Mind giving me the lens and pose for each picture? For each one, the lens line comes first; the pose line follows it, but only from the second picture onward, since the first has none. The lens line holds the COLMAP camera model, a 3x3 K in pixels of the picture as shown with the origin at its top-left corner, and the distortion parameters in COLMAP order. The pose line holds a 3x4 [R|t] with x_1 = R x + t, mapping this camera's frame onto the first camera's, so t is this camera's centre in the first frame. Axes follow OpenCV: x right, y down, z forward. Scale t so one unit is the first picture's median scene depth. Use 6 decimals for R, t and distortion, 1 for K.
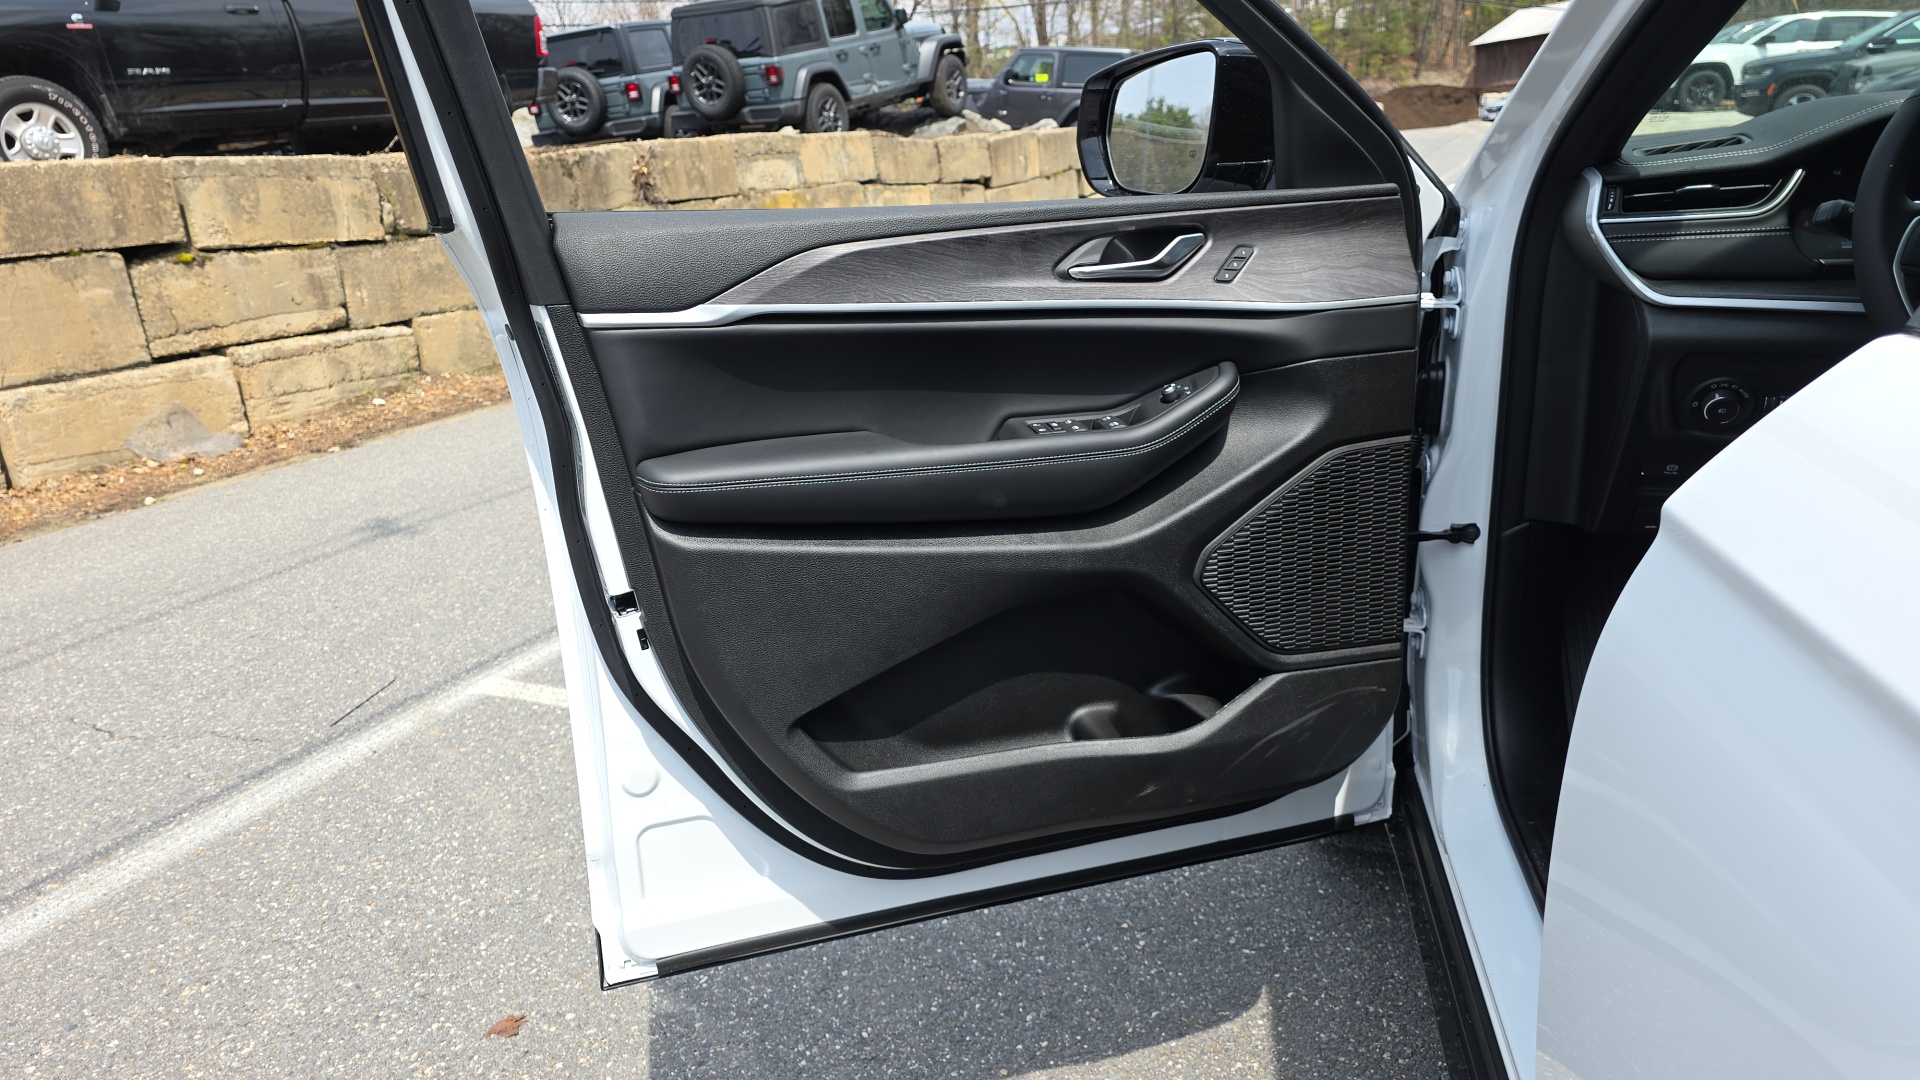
lens RADIAL K [[1294.7, 0, 962.7], [0, 1294.7, 545.6], [0, 0, 1]] dist [0.070802, -0.074747]
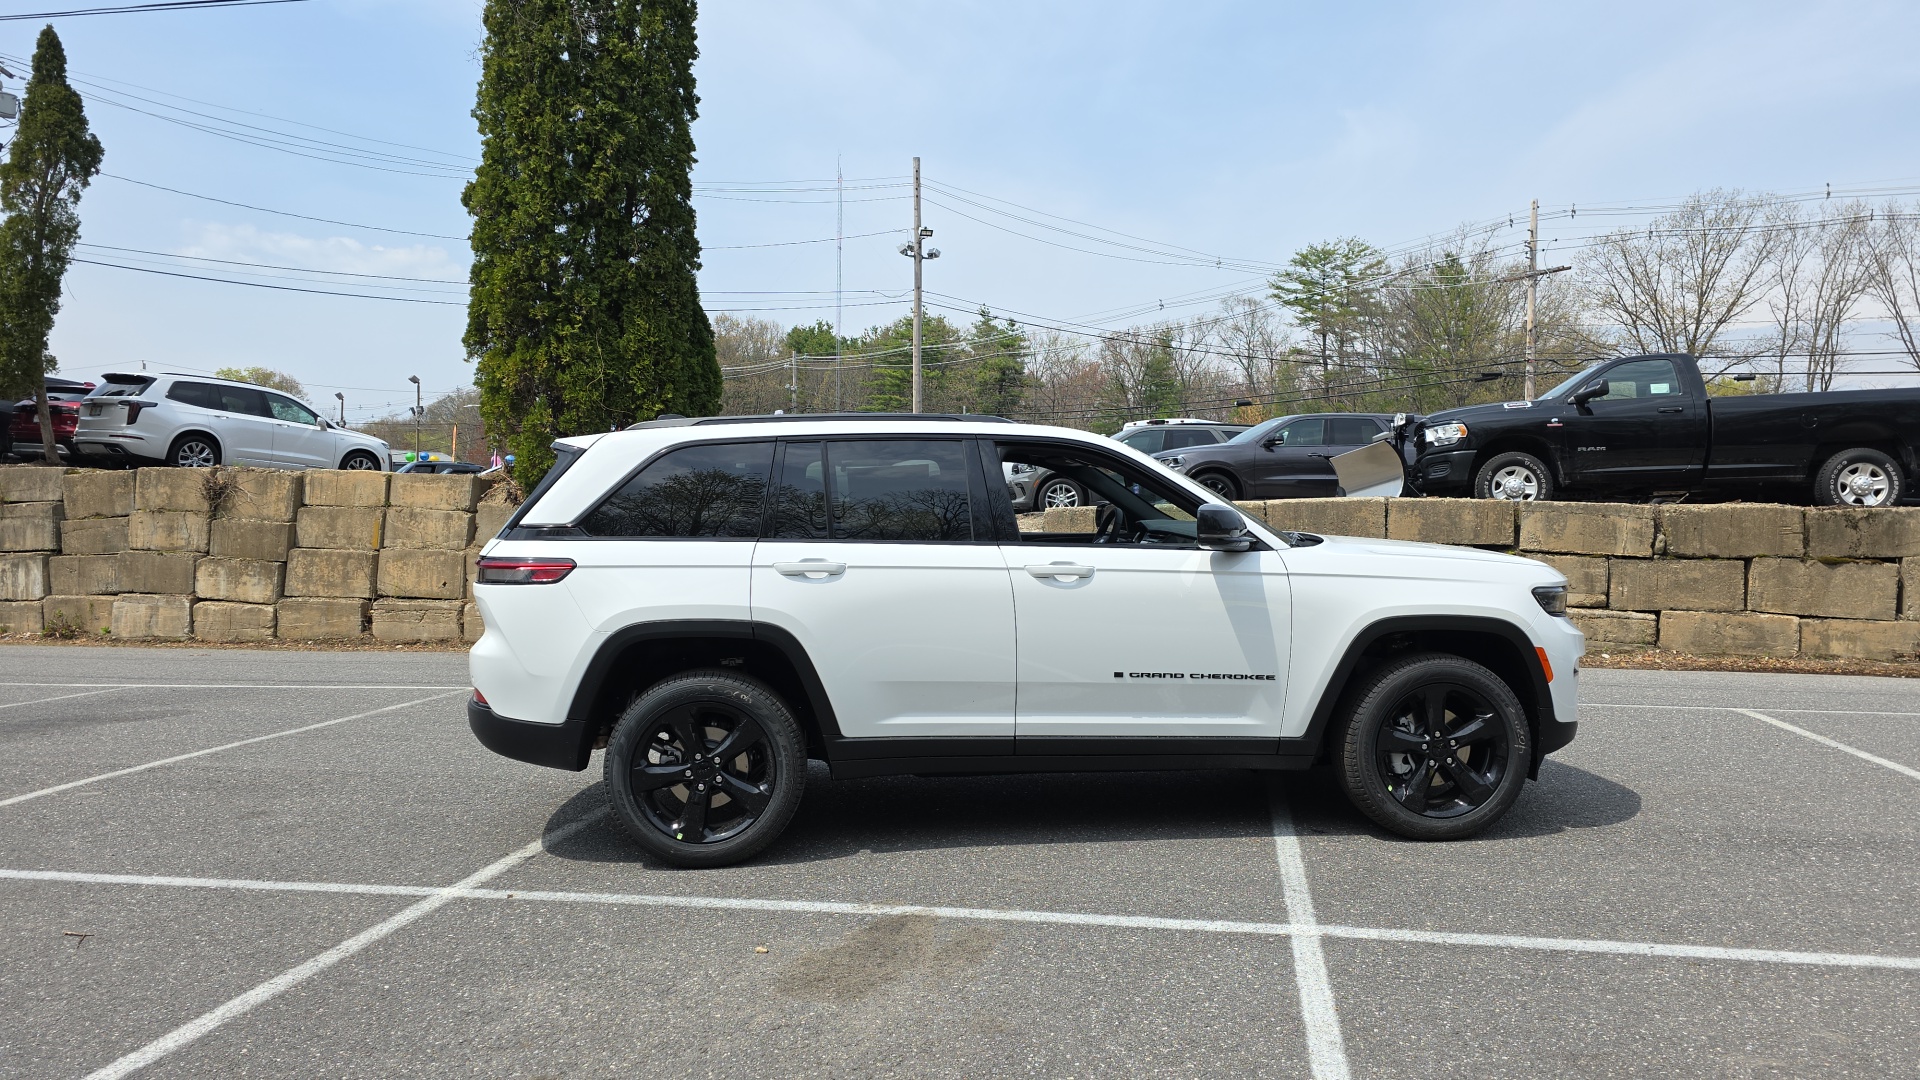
lens RADIAL K [[1294.7, 0, 962.7], [0, 1294.7, 545.6], [0, 0, 1]] dist [0.070802, -0.074747]
pose [[0.263217, 0.090823, -0.960452, 0.606226], [-0.310334, 0.950615, 0.004844, -0.004243], [0.913460, 0.296786, 0.278404, -0.118809]]
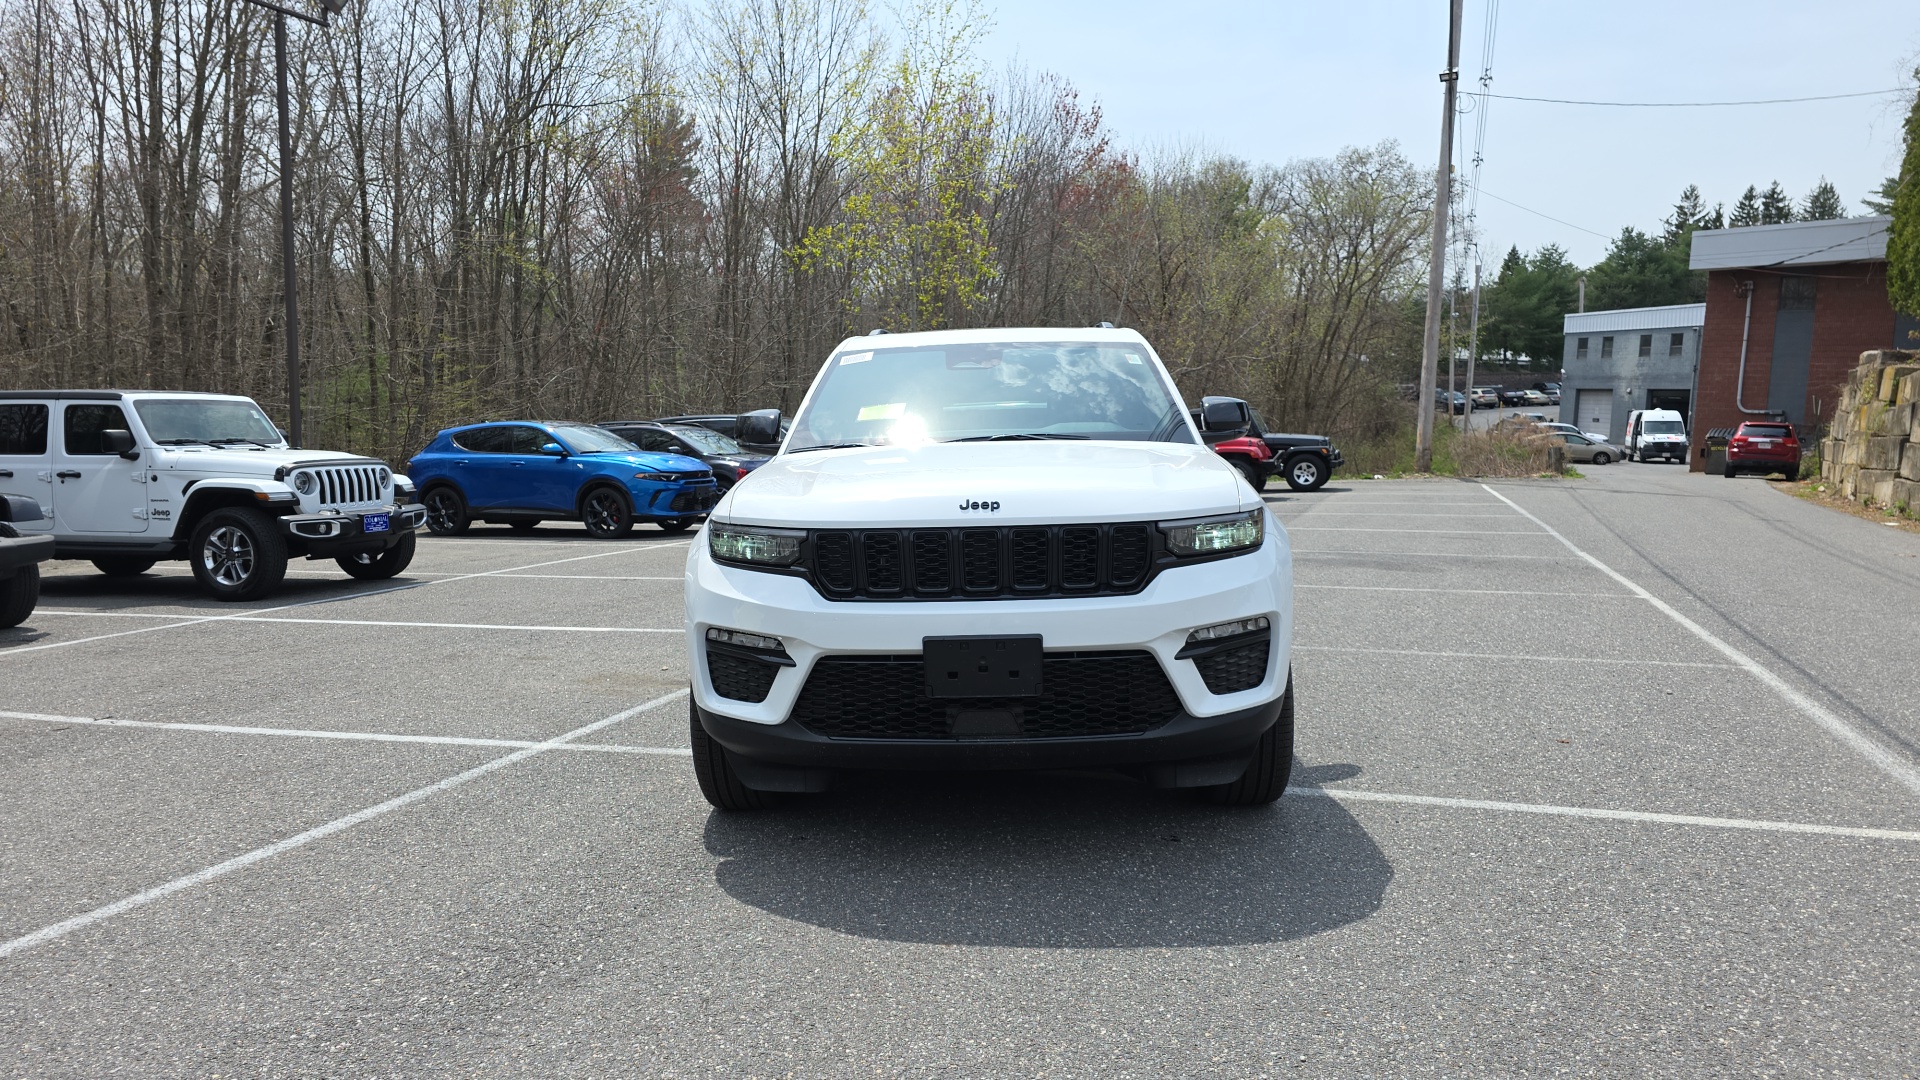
lens RADIAL K [[1294.7, 0, 962.7], [0, 1294.7, 545.6], [0, 0, 1]] dist [0.070802, -0.074747]
pose [[-0.987903, 0.093452, -0.123747, 0.187085], [0.036203, 0.914950, 0.401941, -0.182246], [0.150785, 0.392599, -0.907265, 0.533013]]
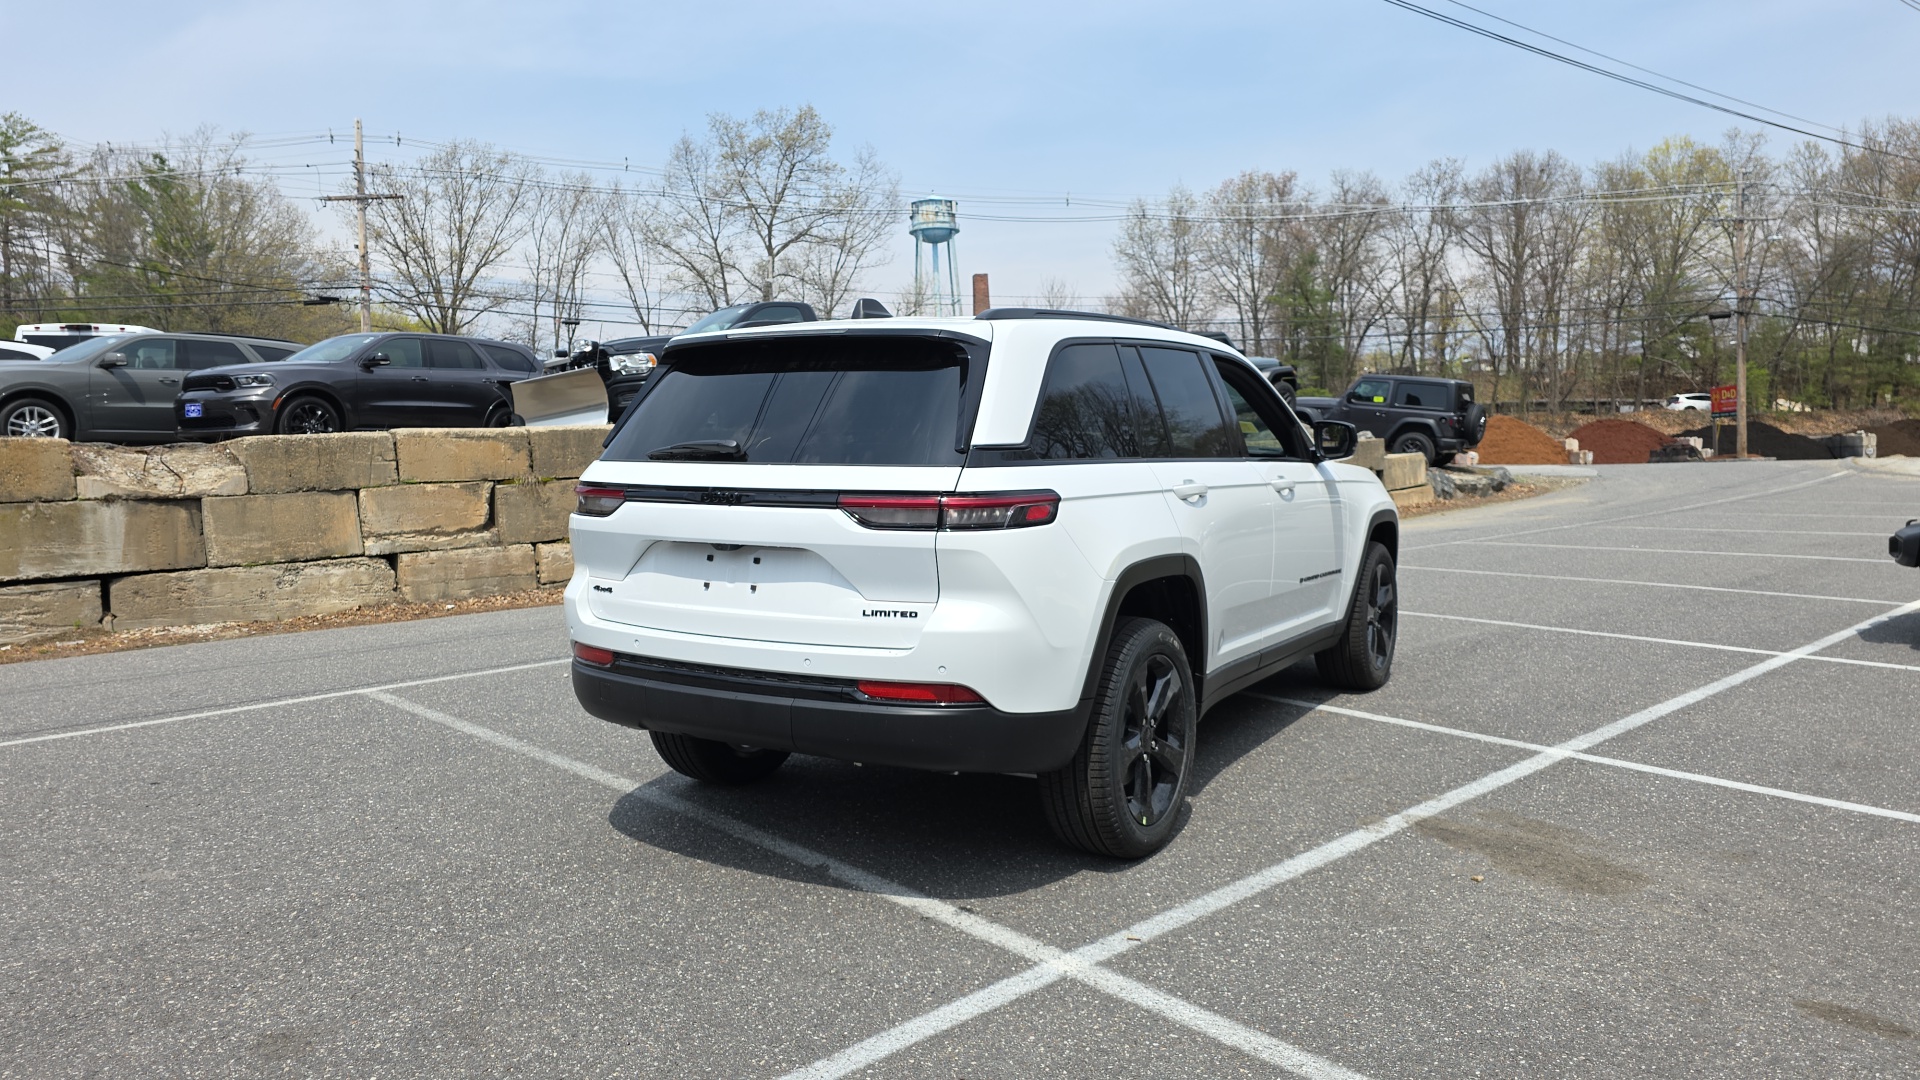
lens RADIAL K [[1303.2, 0, 960.0], [0, 1303.2, 540.0], [0, 0, 1]] dist [0.070576, -0.064455]
pose [[0.933370, 0.083002, -0.349186, 0.243447], [-0.157042, 0.969265, -0.189376, 0.121159], [0.322735, 0.231595, 0.917718, -0.420822]]
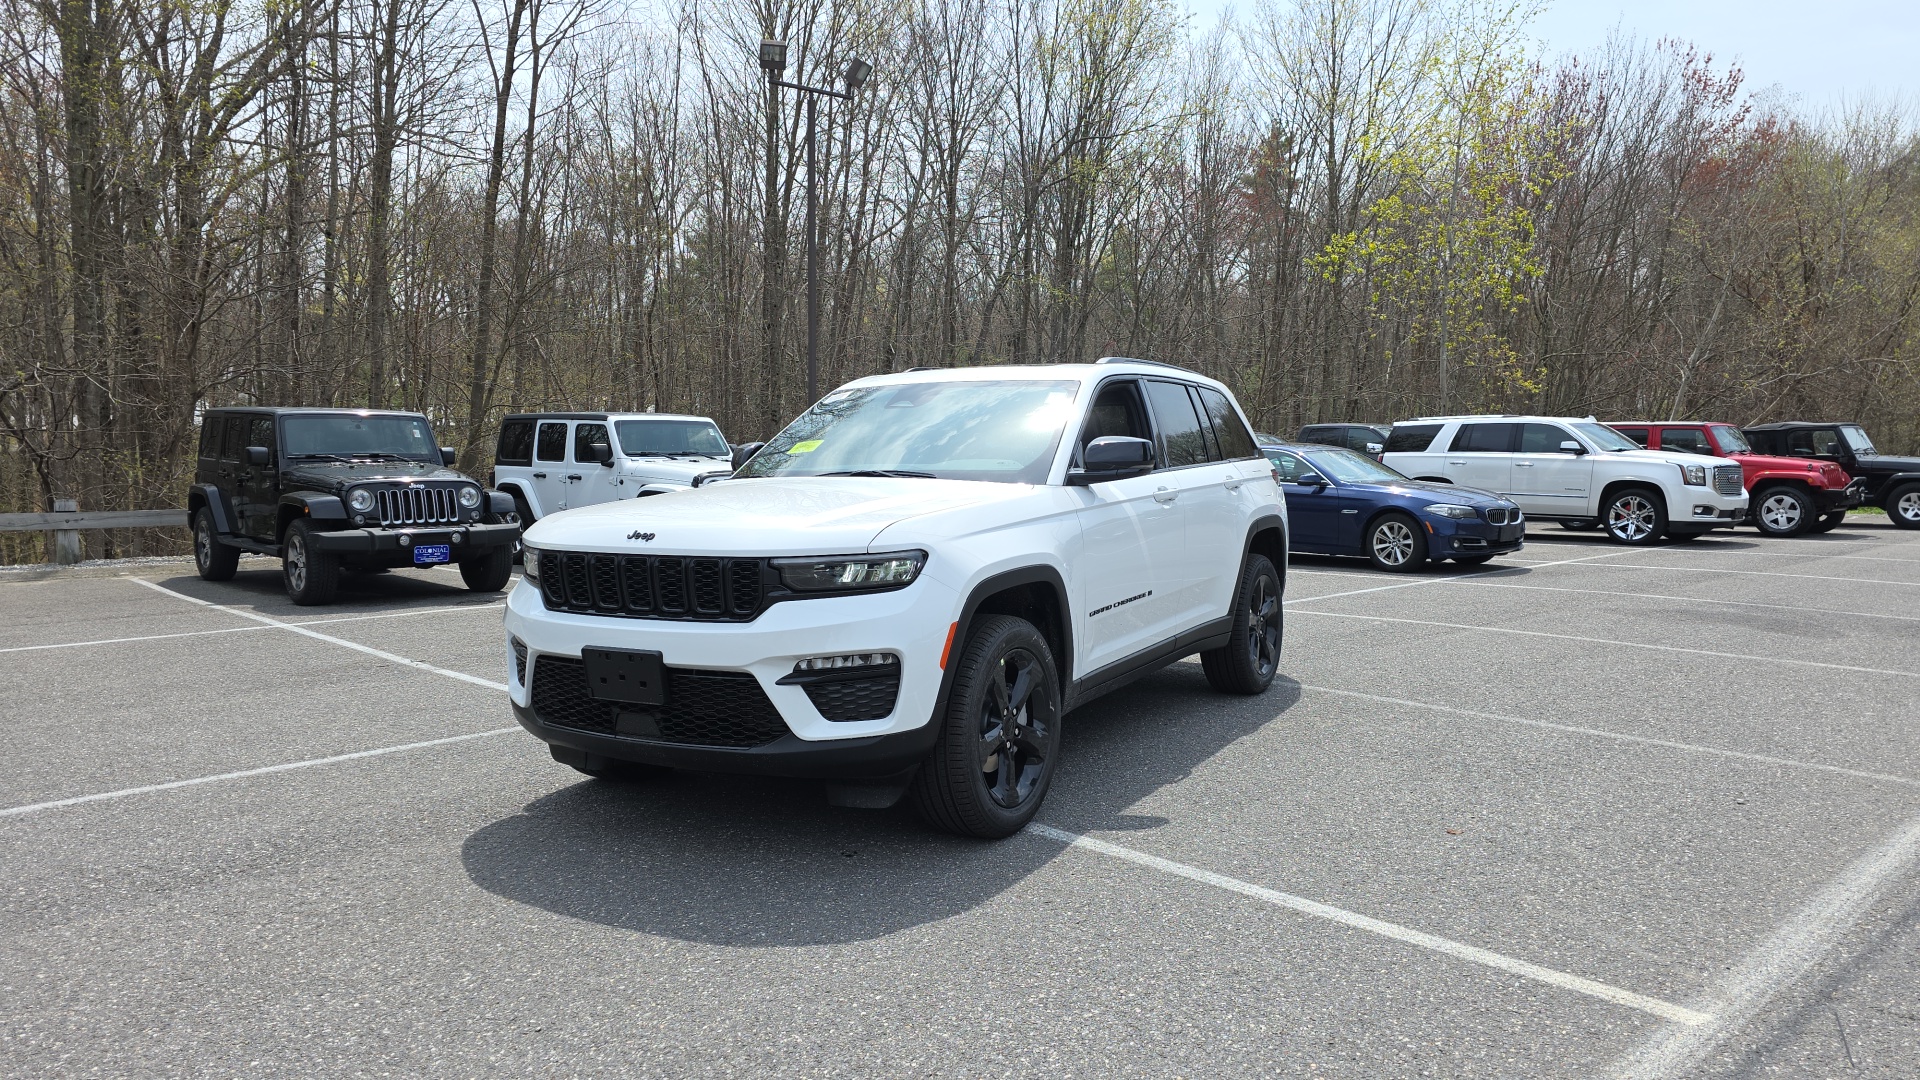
lens RADIAL K [[1294.7, 0, 962.7], [0, 1294.7, 545.6], [0, 0, 1]] dist [0.070802, -0.074747]
pose [[-0.939088, 0.043537, 0.340908, -0.067075], [0.168634, 0.922695, 0.346694, -0.173801], [-0.299460, 0.383065, -0.873834, 0.538299]]
